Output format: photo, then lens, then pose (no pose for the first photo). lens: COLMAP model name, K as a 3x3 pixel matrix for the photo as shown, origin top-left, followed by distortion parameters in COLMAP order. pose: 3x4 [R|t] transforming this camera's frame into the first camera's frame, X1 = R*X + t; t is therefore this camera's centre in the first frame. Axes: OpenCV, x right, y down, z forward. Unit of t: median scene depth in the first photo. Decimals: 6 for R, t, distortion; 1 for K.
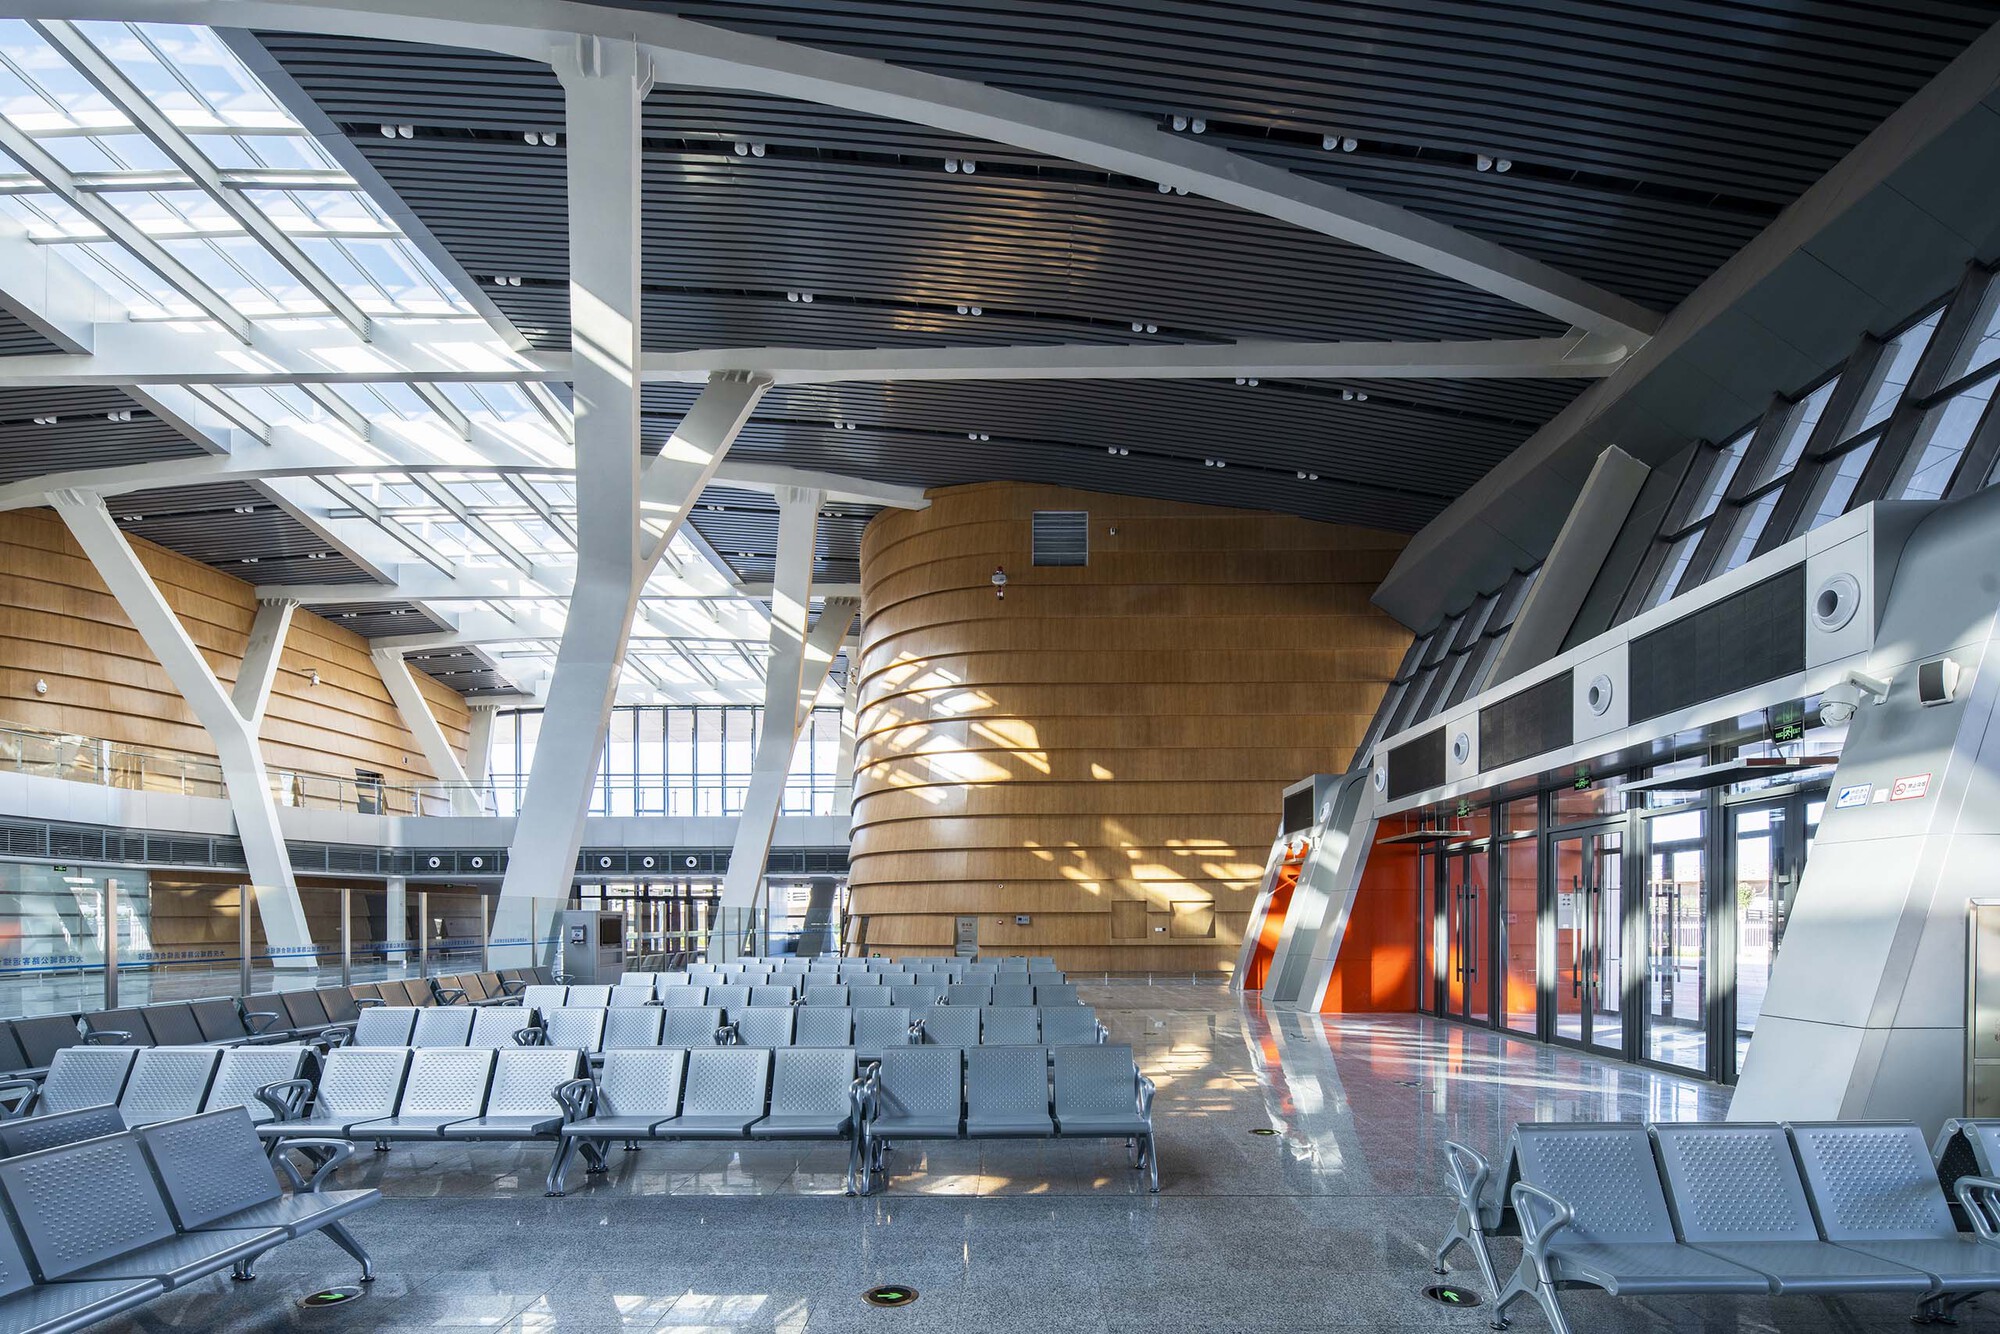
lens RADIAL K [[764.2, 0, 992.3], [0, 764.2, 668.9], [0, 0, 1]] dist [-0.005247, -0.000101]
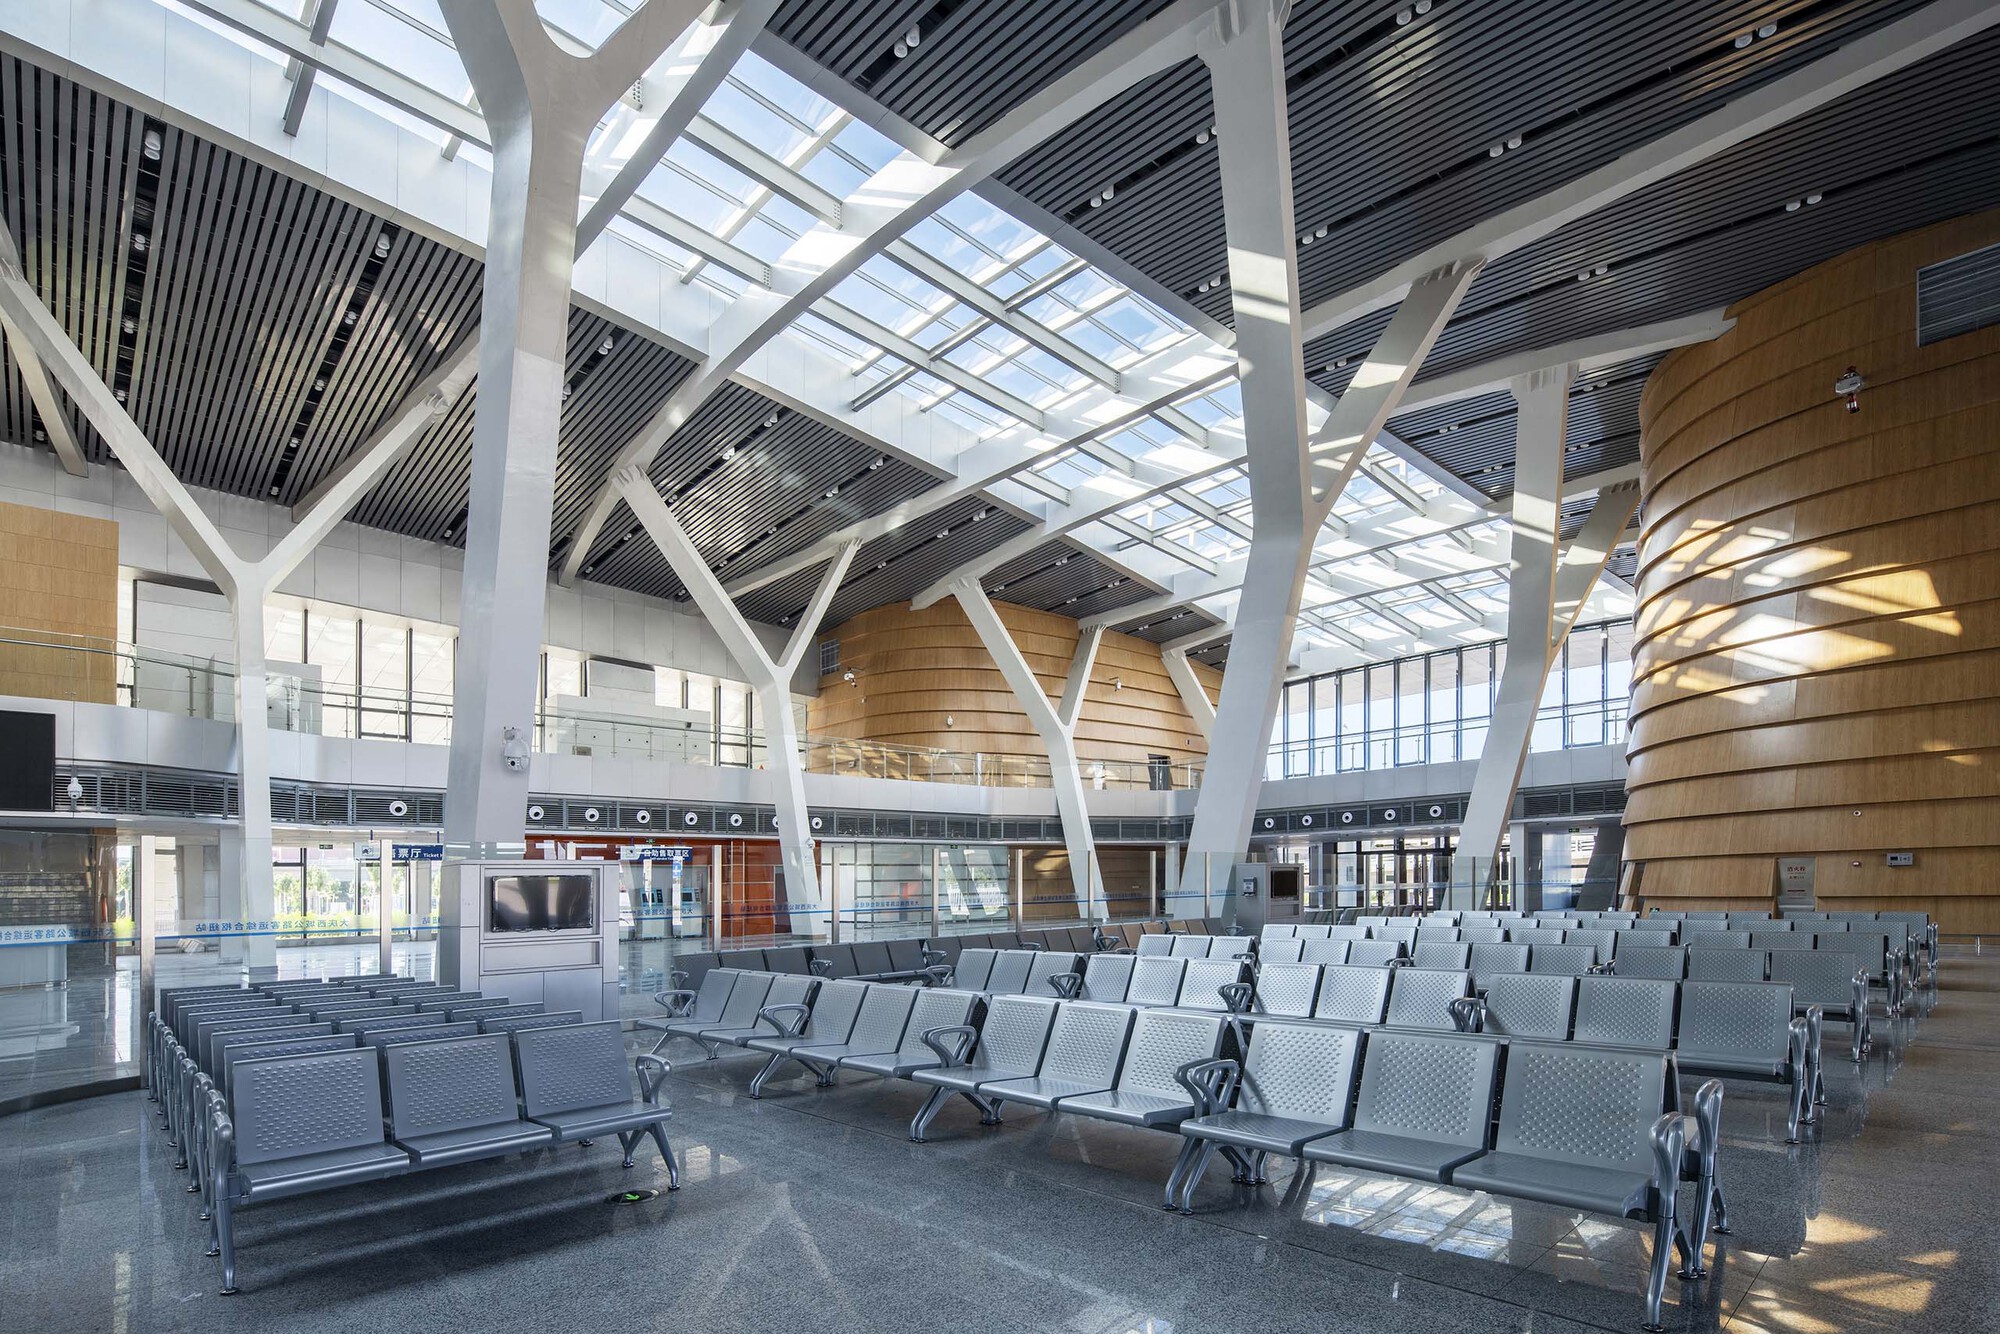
lens RADIAL K [[910.8, 0, 879.4], [0, 910.8, 667.4], [0, 0, 1]] dist [-0.002237, -0.000662]
pose [[0.758903, -0.158721, -0.631565, -0.231805], [0.224123, 0.974254, 0.024469, -0.110854], [0.611421, -0.160118, 0.774937, -0.270935]]
